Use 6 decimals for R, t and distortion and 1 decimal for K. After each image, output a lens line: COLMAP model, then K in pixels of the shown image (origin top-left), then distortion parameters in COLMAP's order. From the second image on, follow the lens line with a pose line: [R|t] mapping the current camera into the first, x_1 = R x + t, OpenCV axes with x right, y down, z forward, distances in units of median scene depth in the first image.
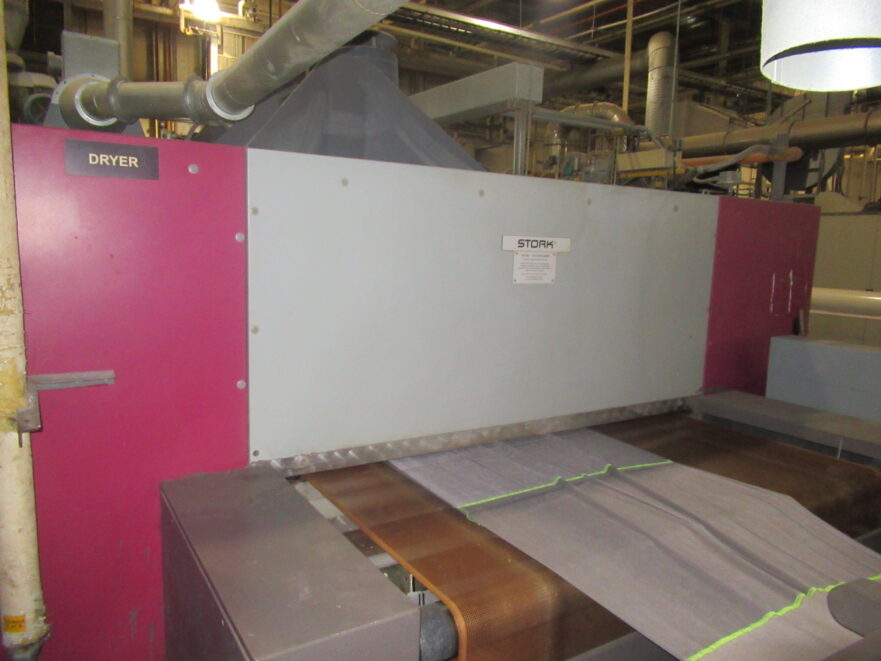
lens RADIAL K [[659.2, 0, 440.5], [0, 659.2, 330.5], [0, 0, 1]] dist [-0.004228, -0.006650]
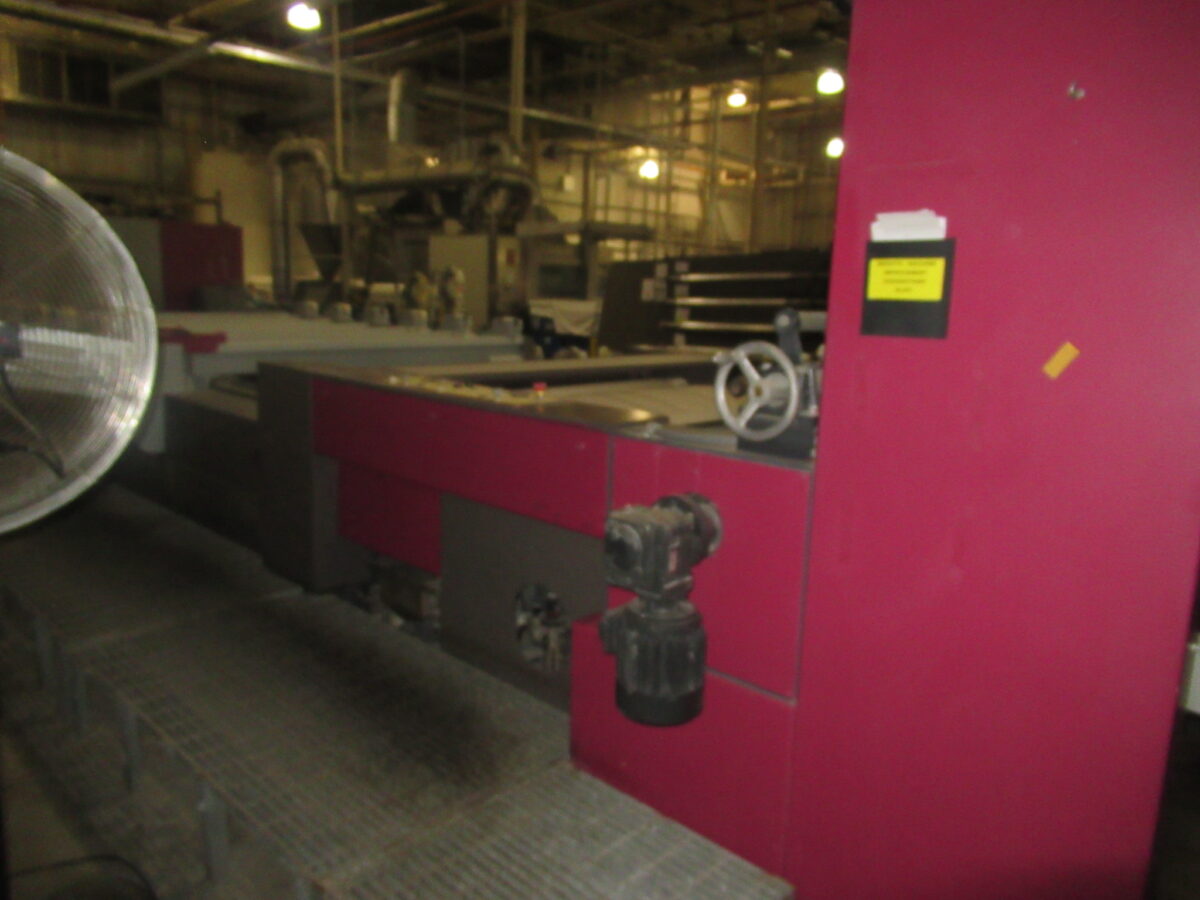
lens RADIAL K [[897.8, 0, 600.0], [0, 897.8, 450.0], [0, 0, 1]] dist [-0.004228, -0.006650]
pose [[0.969252, -0.041658, 0.242520, 0.373193], [0.028809, 0.997999, 0.056289, 0.149307], [-0.244380, -0.047572, 0.968512, -0.789254]]
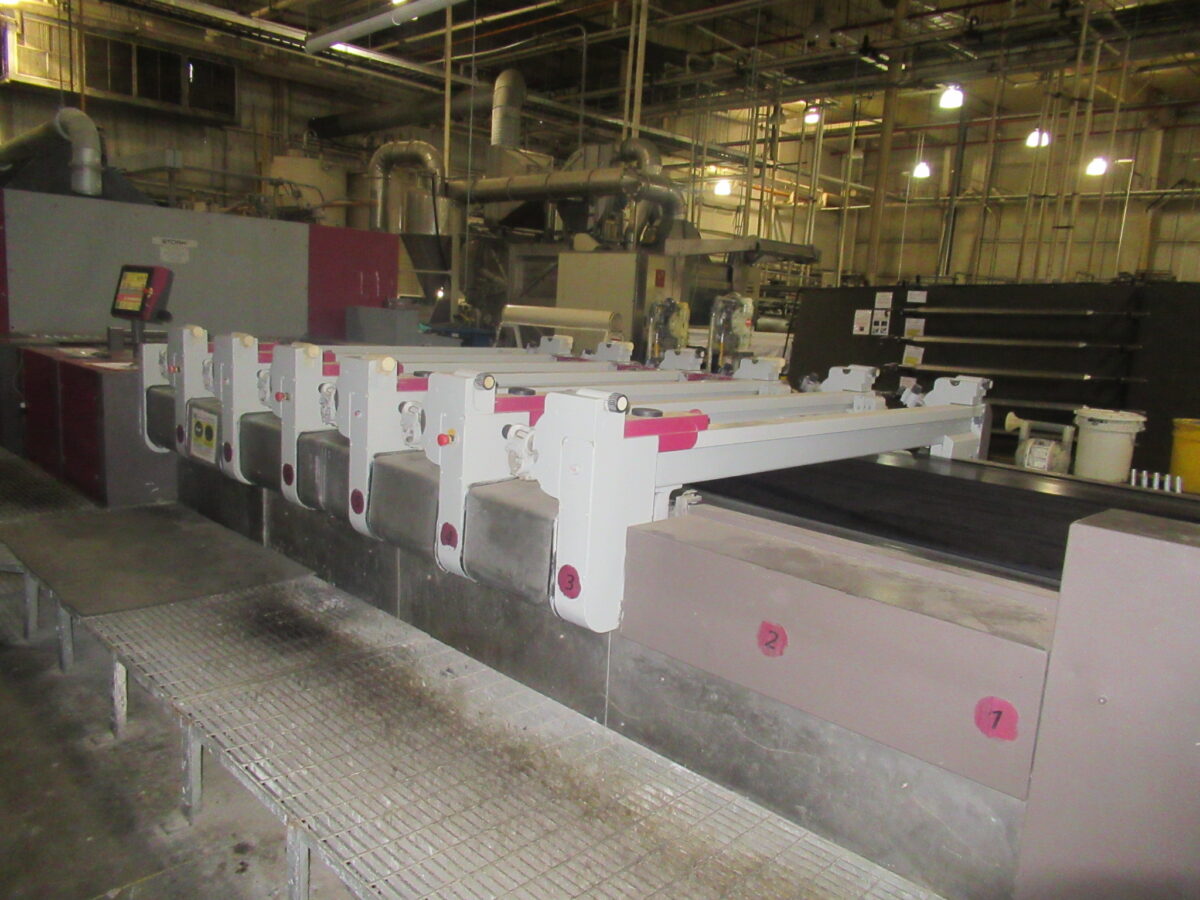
lens RADIAL K [[897.8, 0, 600.0], [0, 897.8, 450.0], [0, 0, 1]] dist [-0.004228, -0.006650]
pose [[0.972939, -0.008681, 0.230898, 0.213774], [0.000612, 0.999387, 0.034995, 0.112061], [-0.231061, -0.033907, 0.972348, -0.544435]]
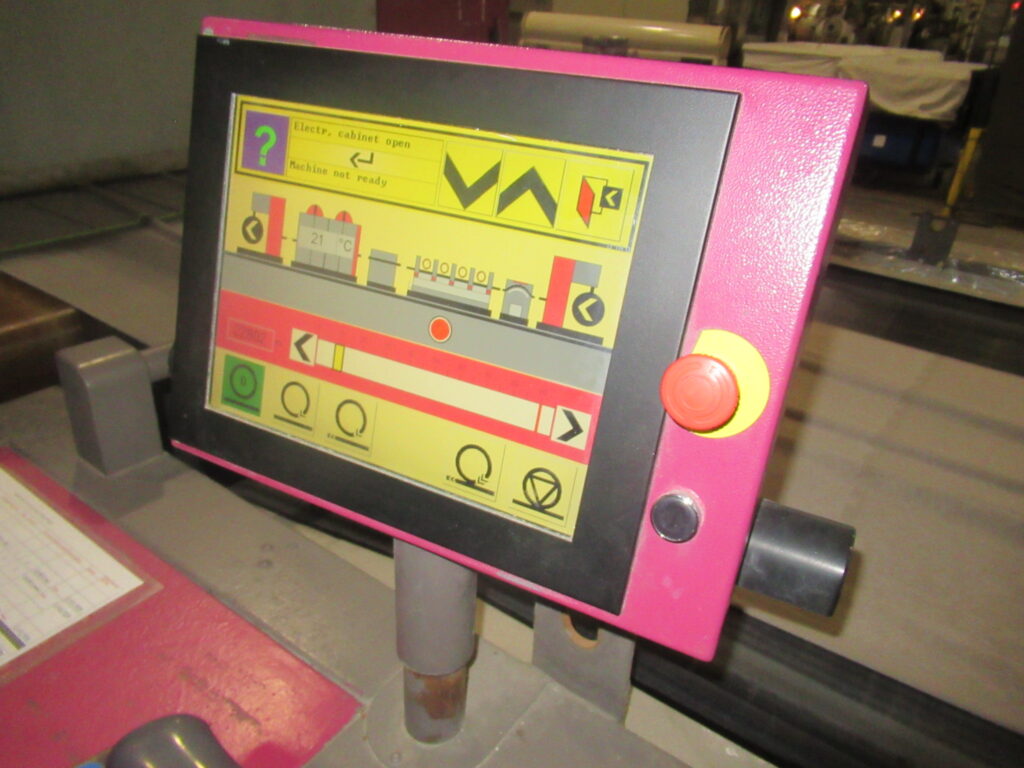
lens RADIAL K [[766.1, 0, 512.0], [0, 766.1, 384.0], [0, 0, 1]] dist [-0.004228, -0.006650]
pose [[0.923056, -0.155284, 0.351930, 0.056459], [0.021828, 0.934568, 0.355113, 0.024551], [-0.384046, -0.320107, 0.866048, -0.010542]]
